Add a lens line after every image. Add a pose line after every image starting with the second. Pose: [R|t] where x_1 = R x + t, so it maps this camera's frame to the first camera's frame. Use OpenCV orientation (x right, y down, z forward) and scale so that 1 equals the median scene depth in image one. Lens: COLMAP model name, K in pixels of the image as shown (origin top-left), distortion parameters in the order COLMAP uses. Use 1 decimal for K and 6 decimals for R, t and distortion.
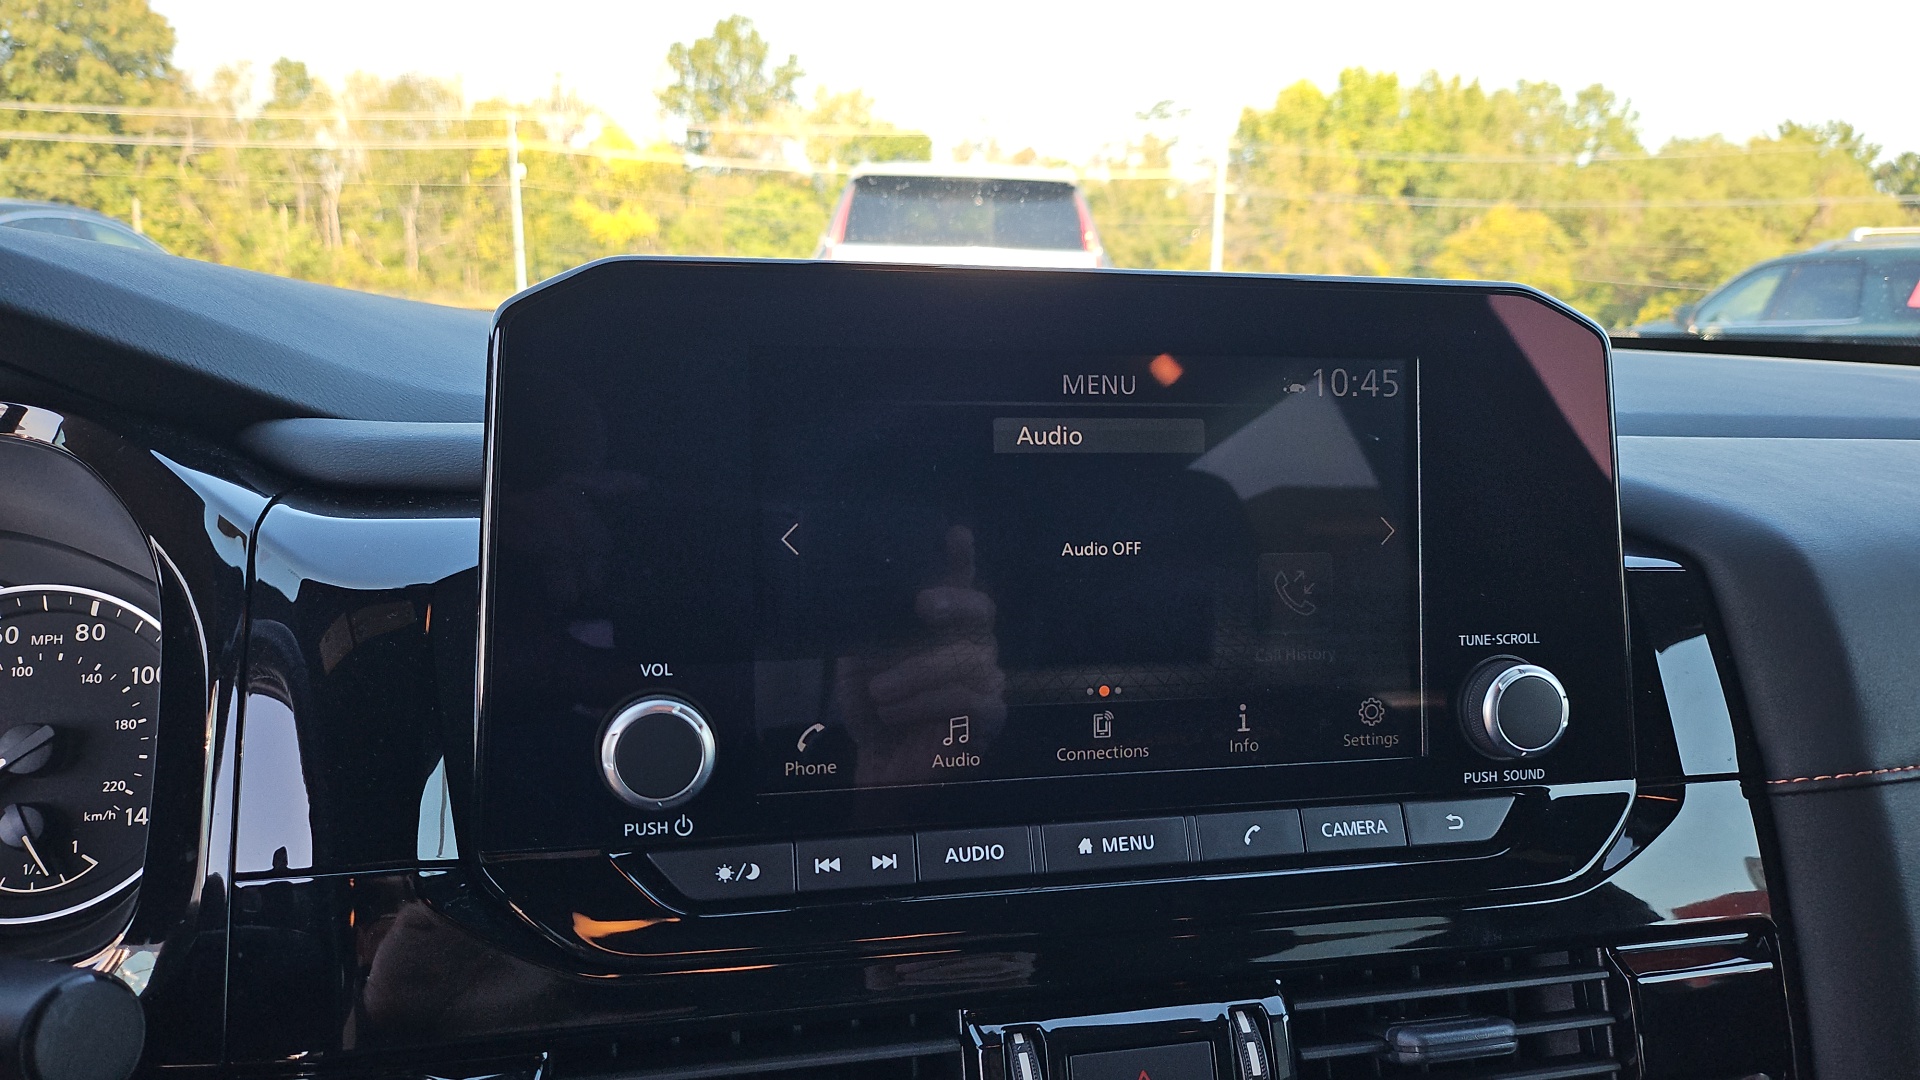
lens RADIAL K [[1396.3, 0, 953.7], [0, 1396.3, 544.7], [0, 0, 1]] dist [0.013113, -0.007369]
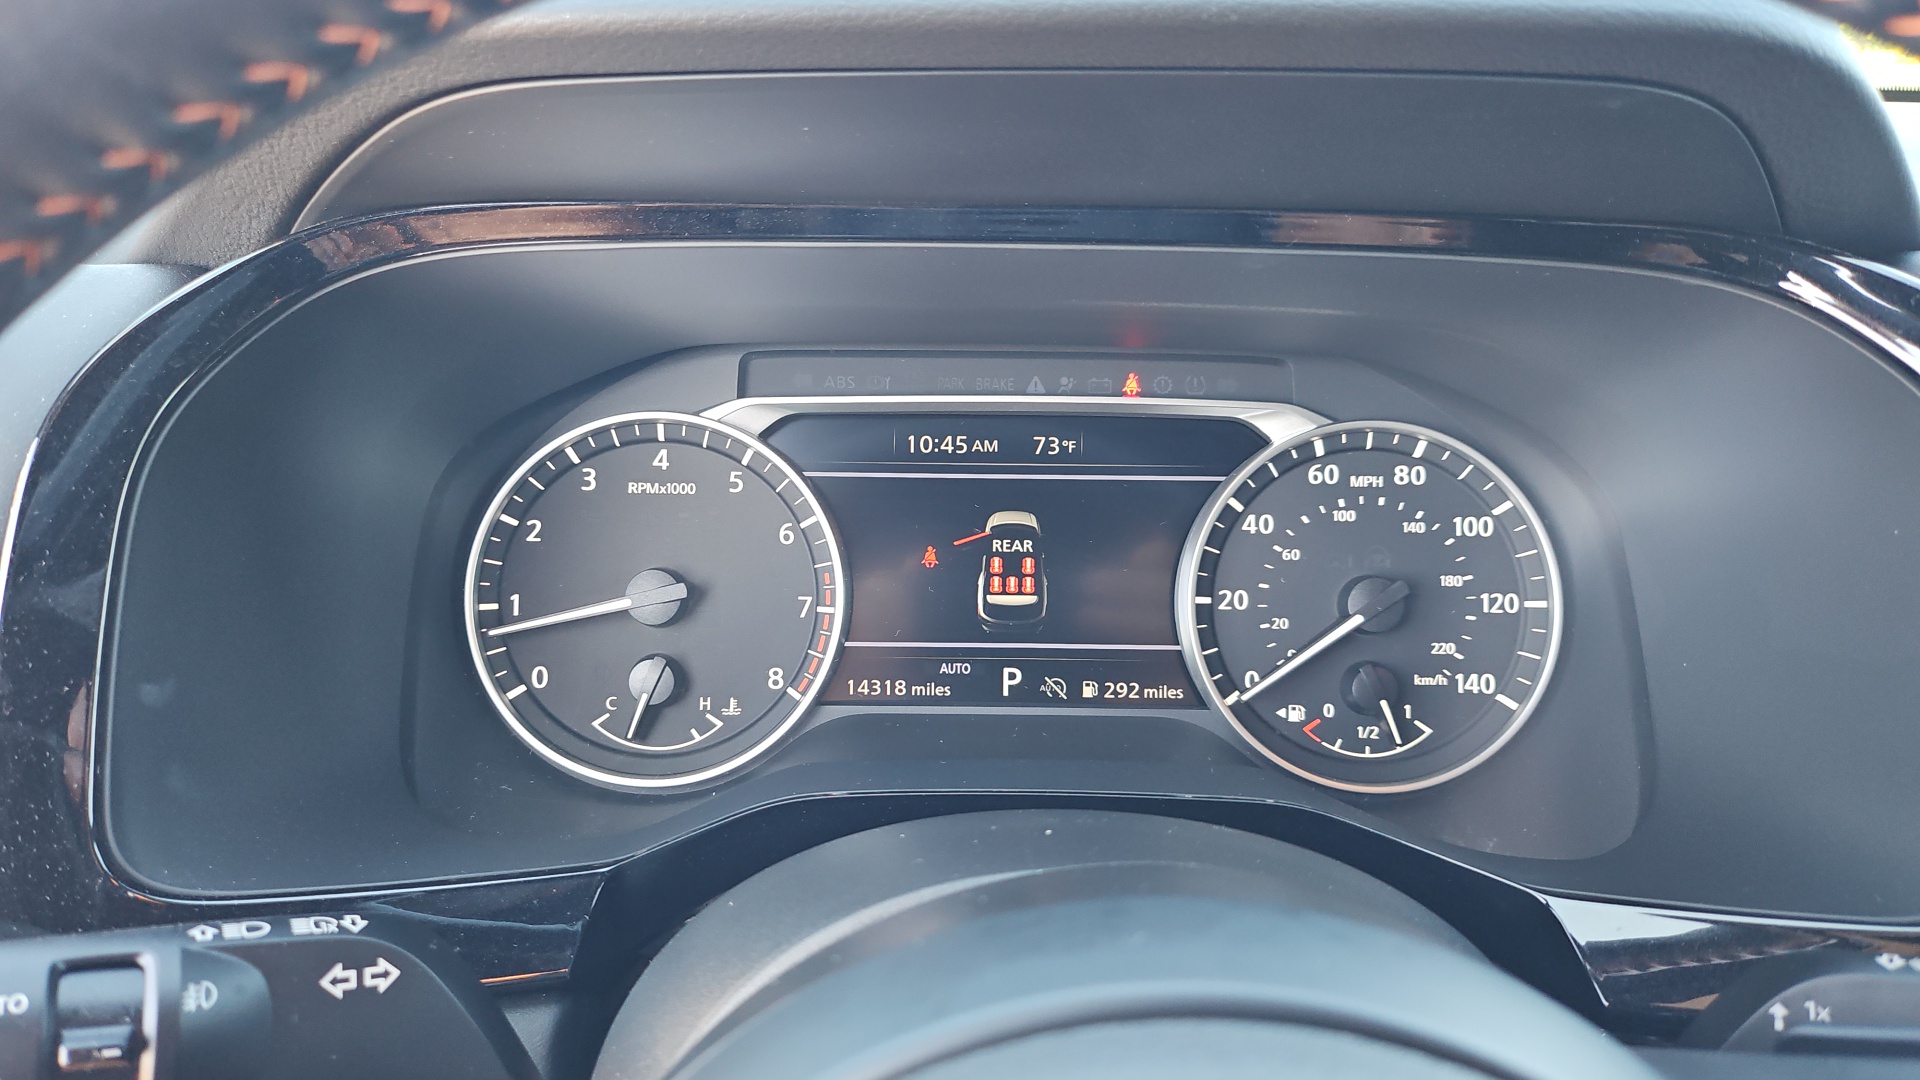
lens RADIAL K [[1395.0, 0, 967.0], [0, 1395.0, 547.3], [0, 0, 1]] dist [0.006409, -0.001602]
pose [[0.978104, 0.073491, -0.194711, -0.876569], [-0.037852, 0.982792, 0.180798, -0.051645], [0.204647, -0.169469, 0.964054, 0.097958]]
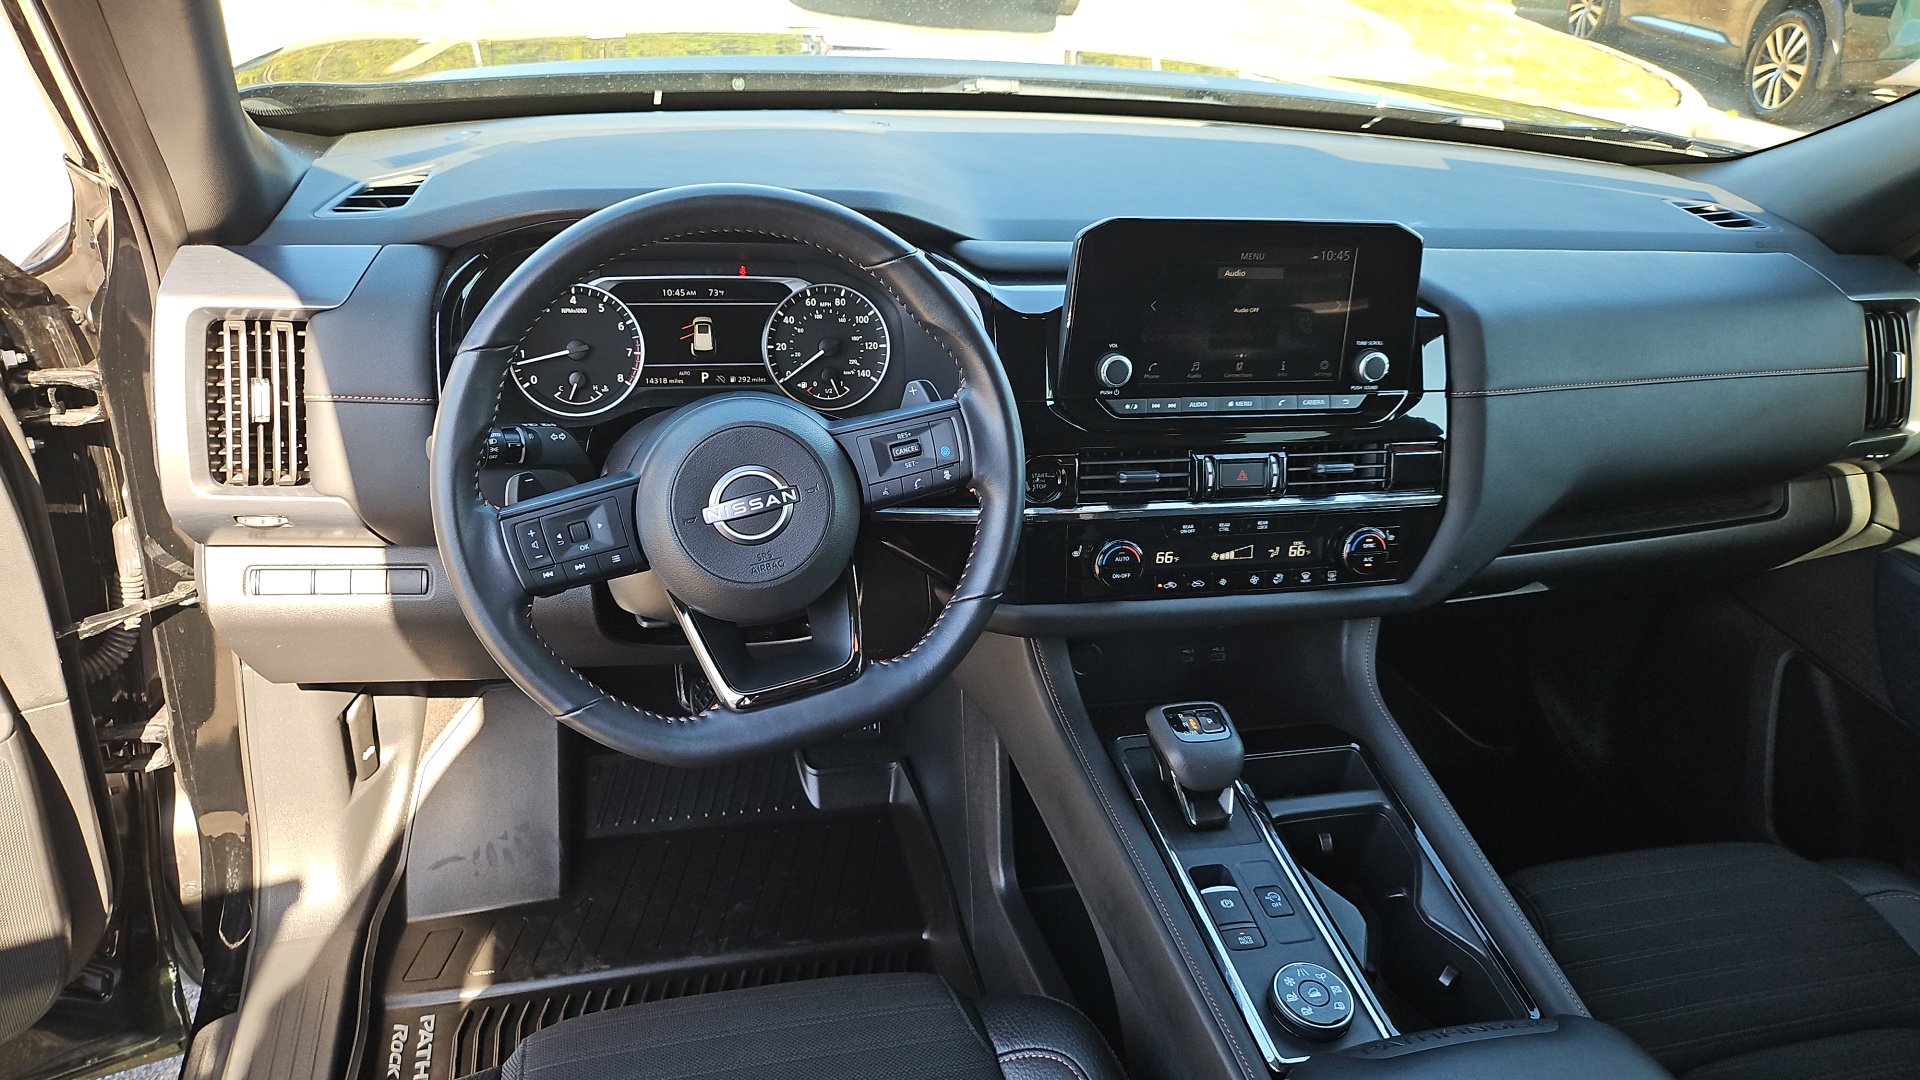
lens RADIAL K [[1379.9, 0, 951.1], [0, 1379.9, 536.3], [0, 0, 1]] dist [0.046208, 0.000782]
pose [[0.997504, 0.045866, 0.053679, -0.648091], [-0.060510, 0.947096, 0.315195, -0.423200], [-0.036382, -0.317657, 0.947508, -1.921333]]
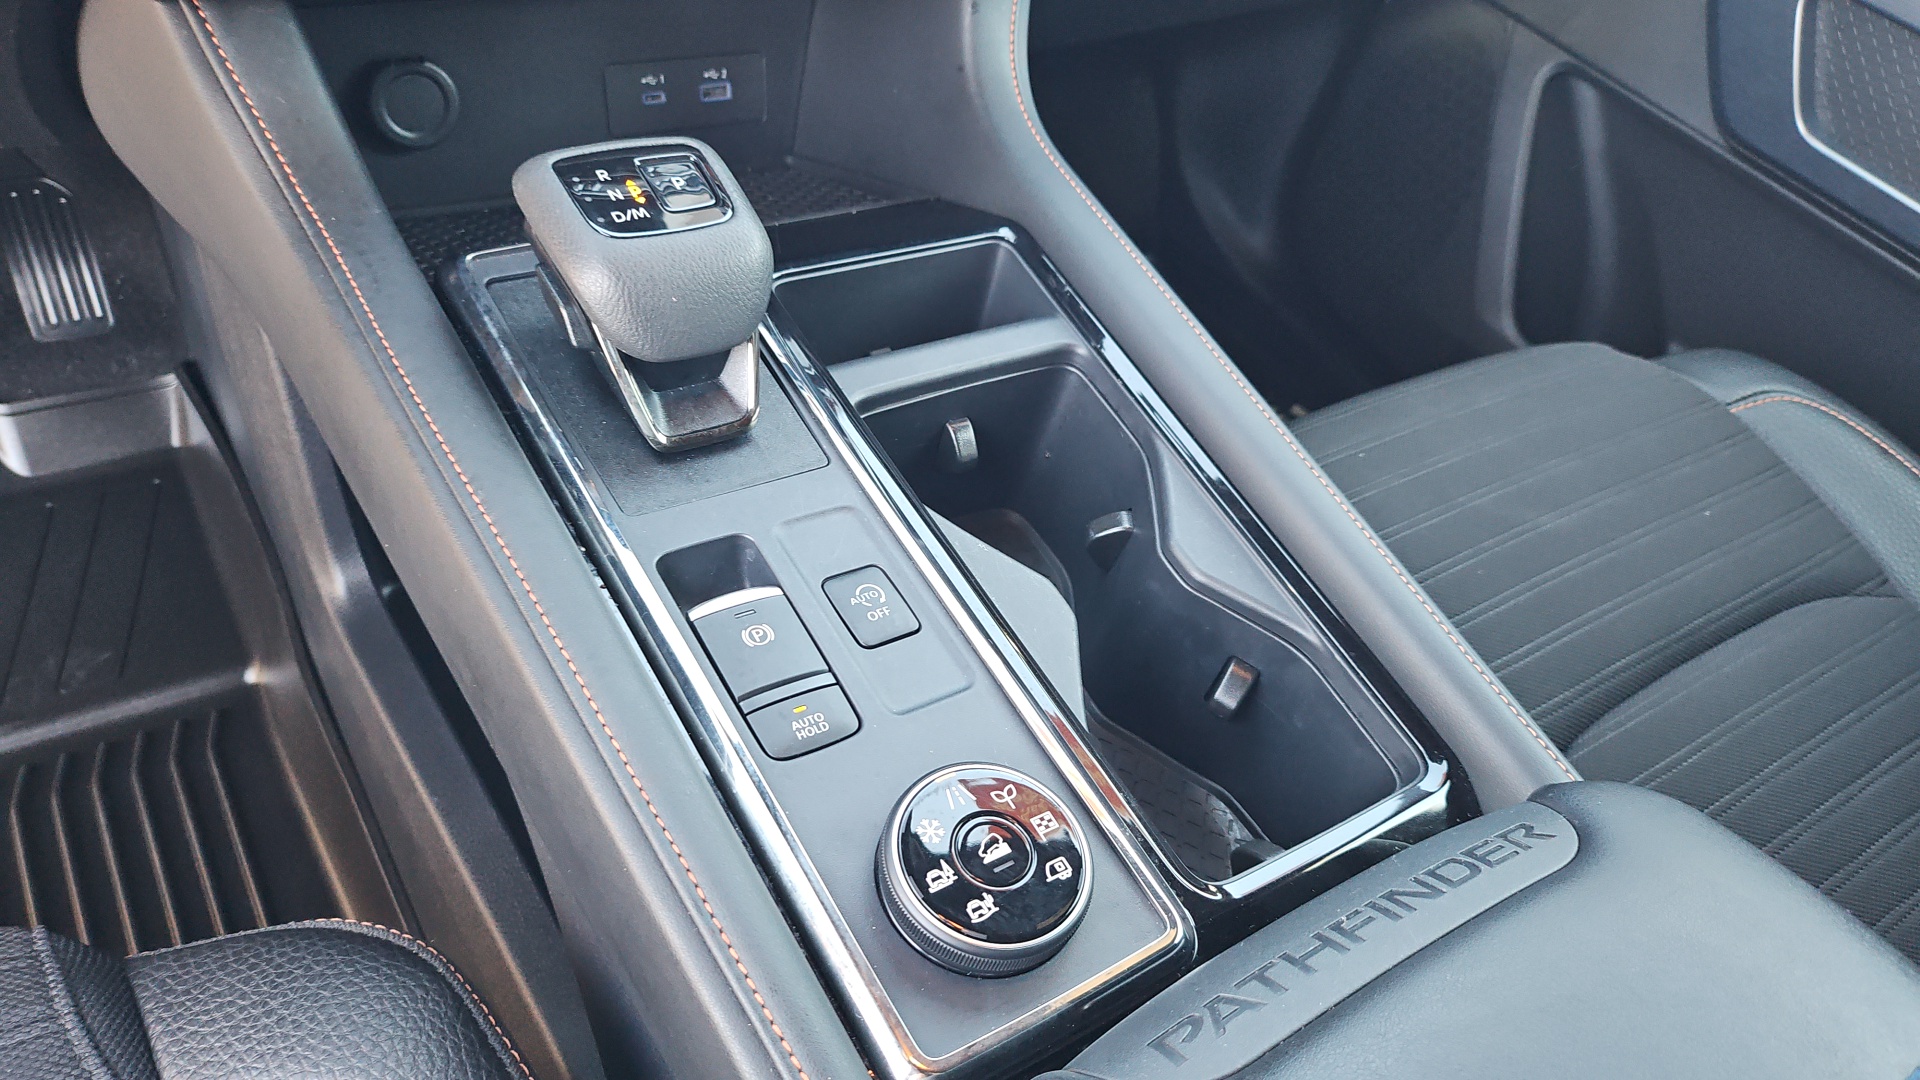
lens RADIAL K [[1389.8, 0, 986.9], [0, 1389.8, 542.2], [0, 0, 1]] dist [0.003978, 0.000463]
pose [[0.921198, -0.120060, 0.370109, -0.173720], [-0.117217, 0.821383, 0.558203, 0.374454], [-0.371019, -0.557598, 0.742583, -0.471795]]
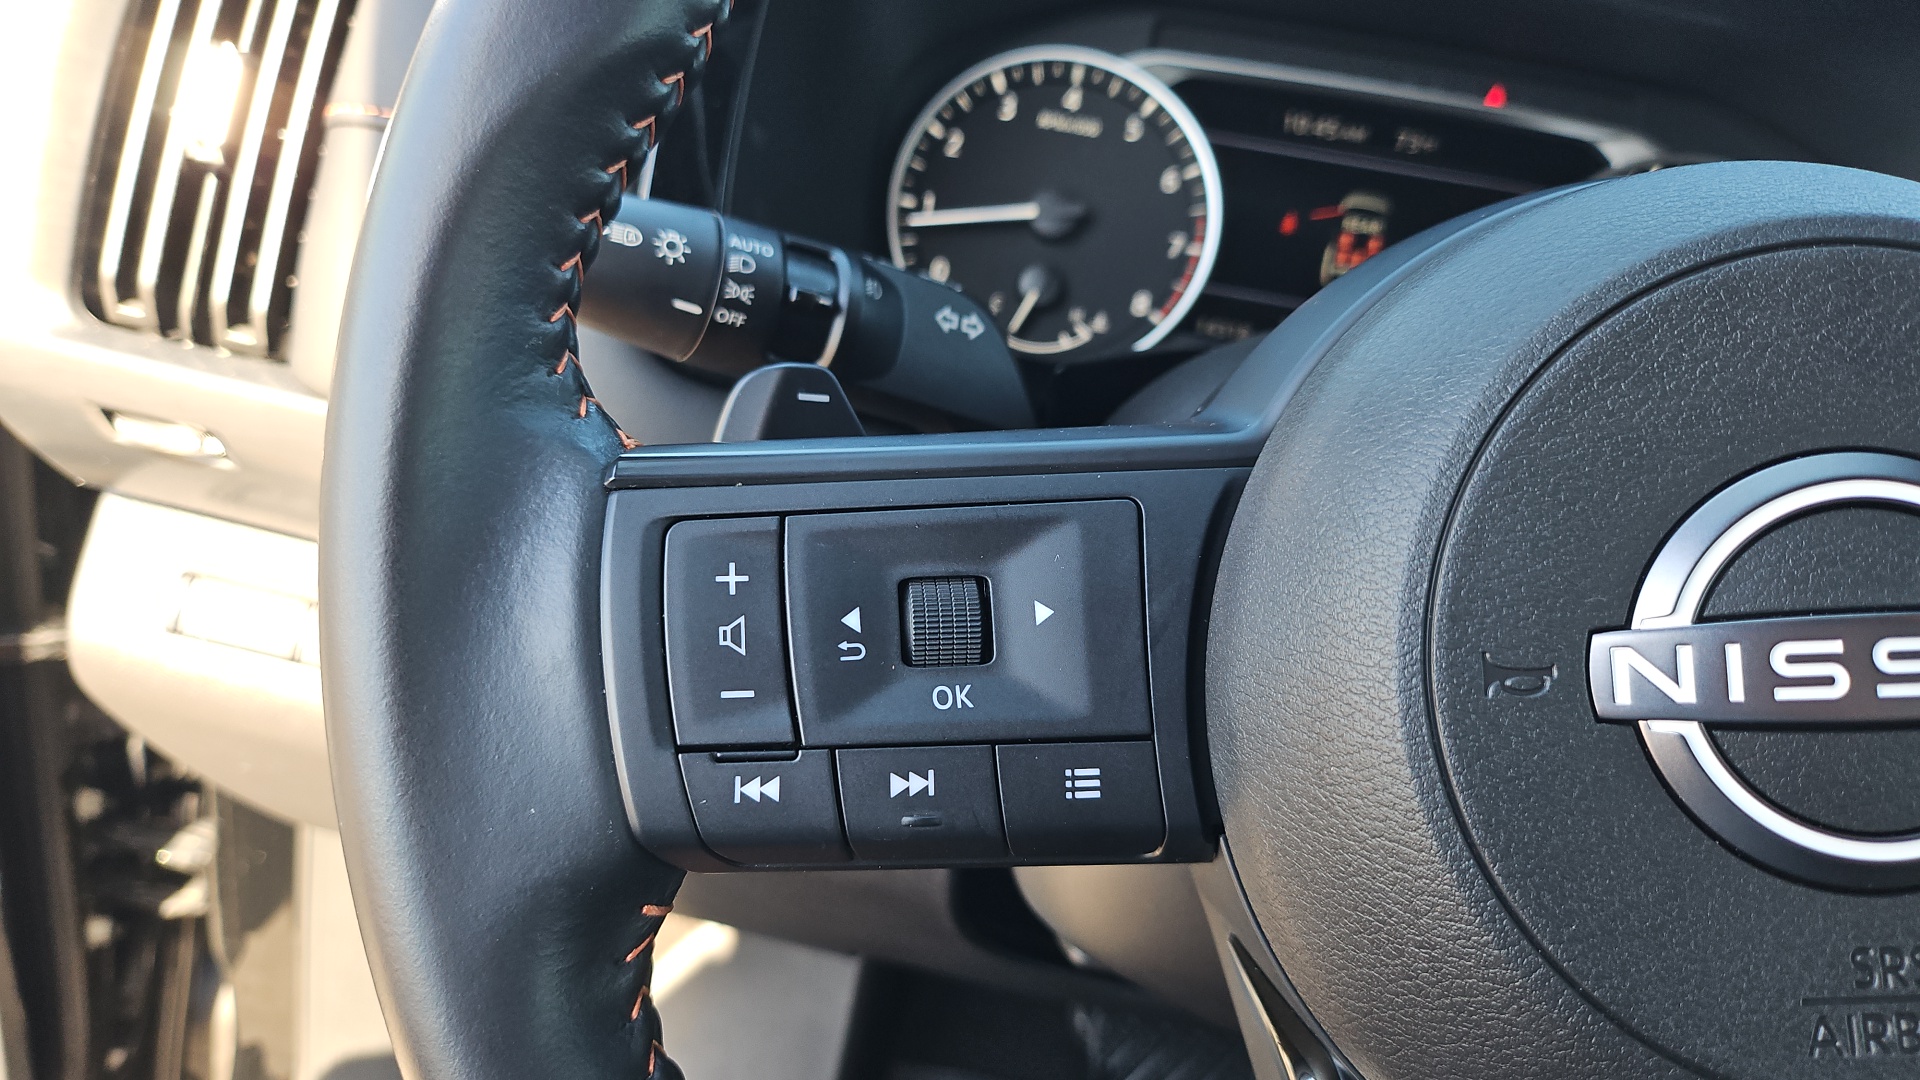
lens RADIAL K [[1395.0, 0, 967.0], [0, 1395.0, 547.3], [0, 0, 1]] dist [0.006409, -0.001602]
pose [[0.942497, 0.239651, -0.232951, -1.028686], [-0.186031, 0.955234, 0.230044, 0.197990], [0.277653, -0.173480, 0.944888, -0.161047]]
